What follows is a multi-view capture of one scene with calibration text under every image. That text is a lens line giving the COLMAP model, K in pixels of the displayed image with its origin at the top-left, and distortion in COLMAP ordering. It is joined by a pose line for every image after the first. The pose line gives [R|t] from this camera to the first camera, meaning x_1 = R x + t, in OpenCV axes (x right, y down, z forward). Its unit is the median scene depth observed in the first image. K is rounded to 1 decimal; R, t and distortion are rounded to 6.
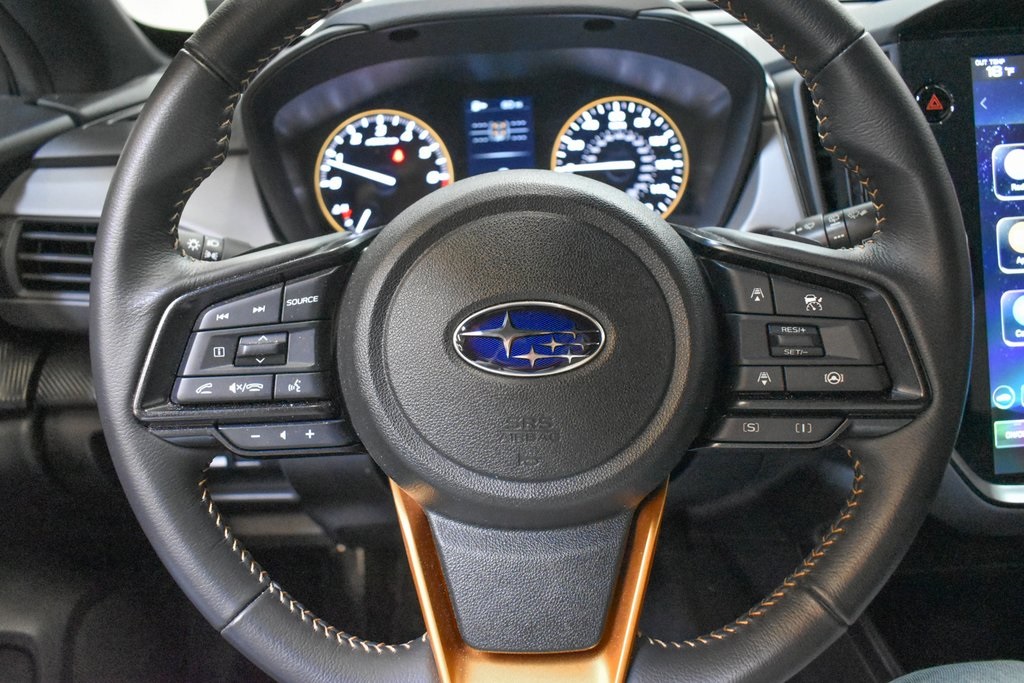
lens RADIAL K [[785.9, 0, 507.7], [0, 785.9, 341.5], [0, 0, 1]] dist [-0.014935, 0.001951]
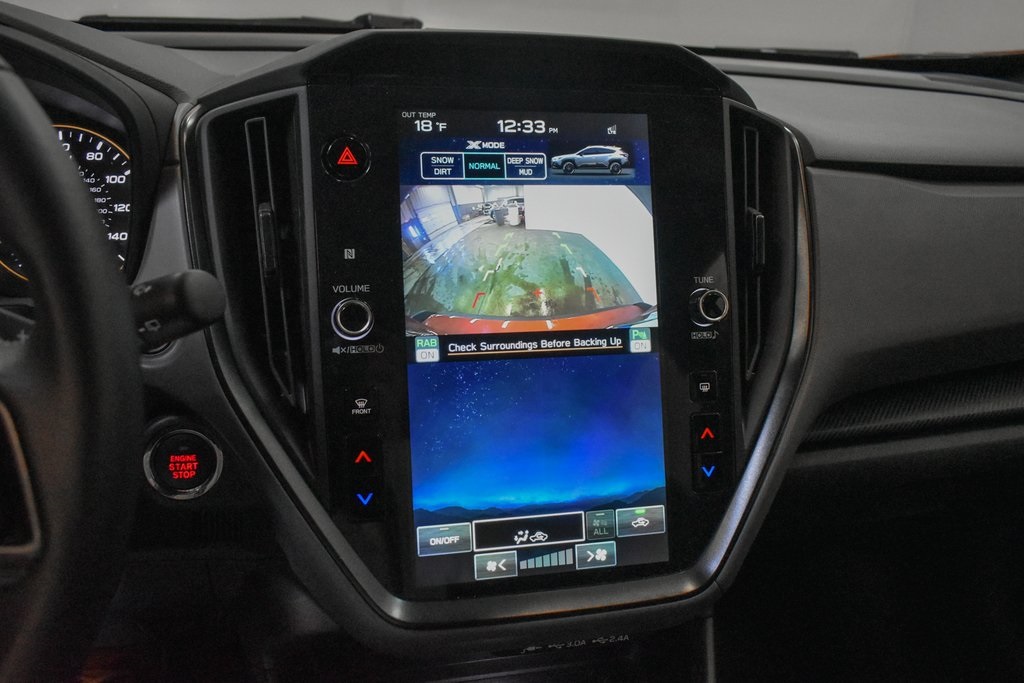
lens RADIAL K [[842.5, 0, 506.1], [0, 842.5, 342.3], [0, 0, 1]] dist [-0.008914, -0.001684]
pose [[0.981974, 0.022825, 0.187634, 0.510369], [-0.015486, 0.999060, -0.040490, -0.061036], [-0.188382, 0.036855, 0.981404, 0.055518]]
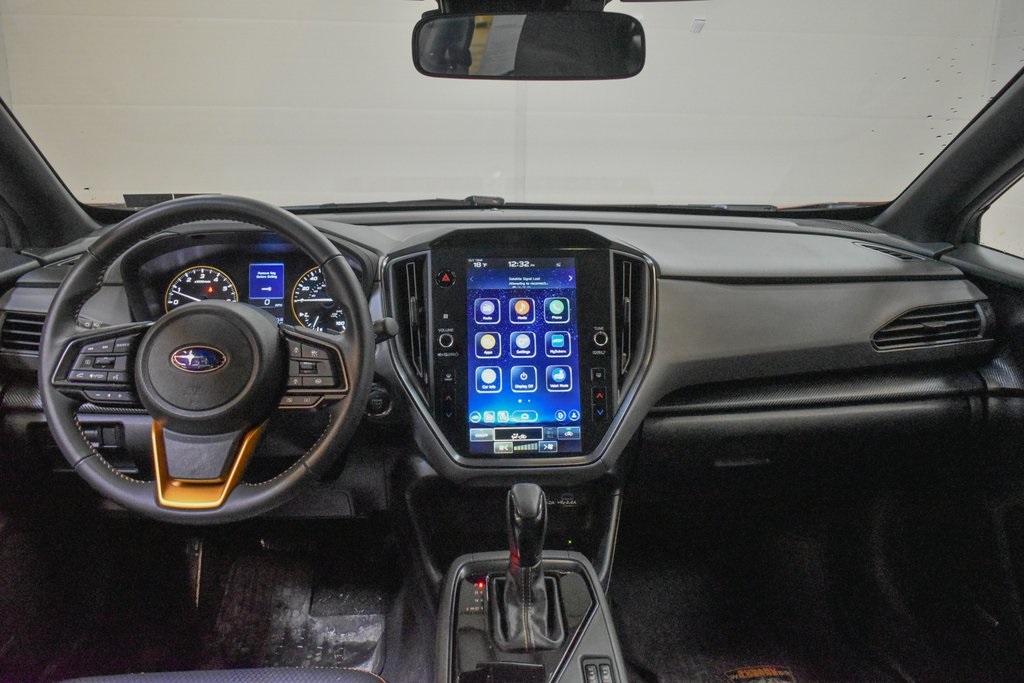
lens RADIAL K [[859.2, 0, 512.0], [0, 859.2, 341.5], [0, 0, 1]] dist [-0.006958, -0.001893]
pose [[0.998655, 0.045148, 0.025479, 0.628361], [-0.040275, 0.985126, -0.167047, 0.237263], [-0.032641, 0.165796, 0.985620, -1.217443]]
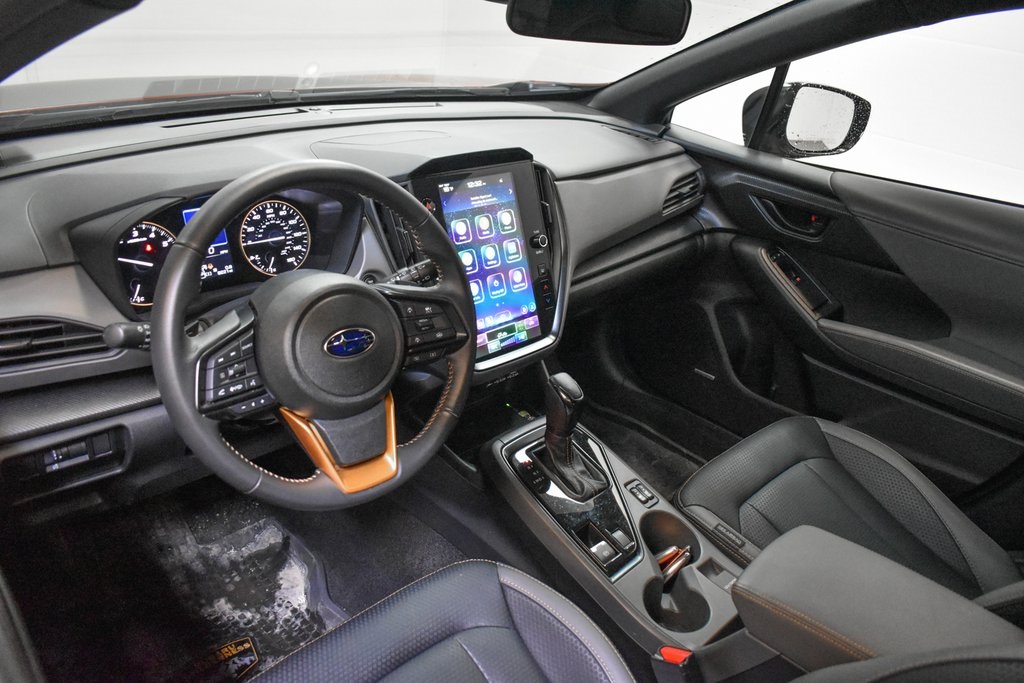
lens RADIAL K [[785.9, 0, 507.7], [0, 785.9, 341.5], [0, 0, 1]] dist [-0.014935, 0.001951]
pose [[0.741987, -0.196812, 0.640874, -0.772900], [0.153952, 0.980412, 0.122842, -0.152257], [-0.652498, 0.007517, 0.757753, -0.826716]]
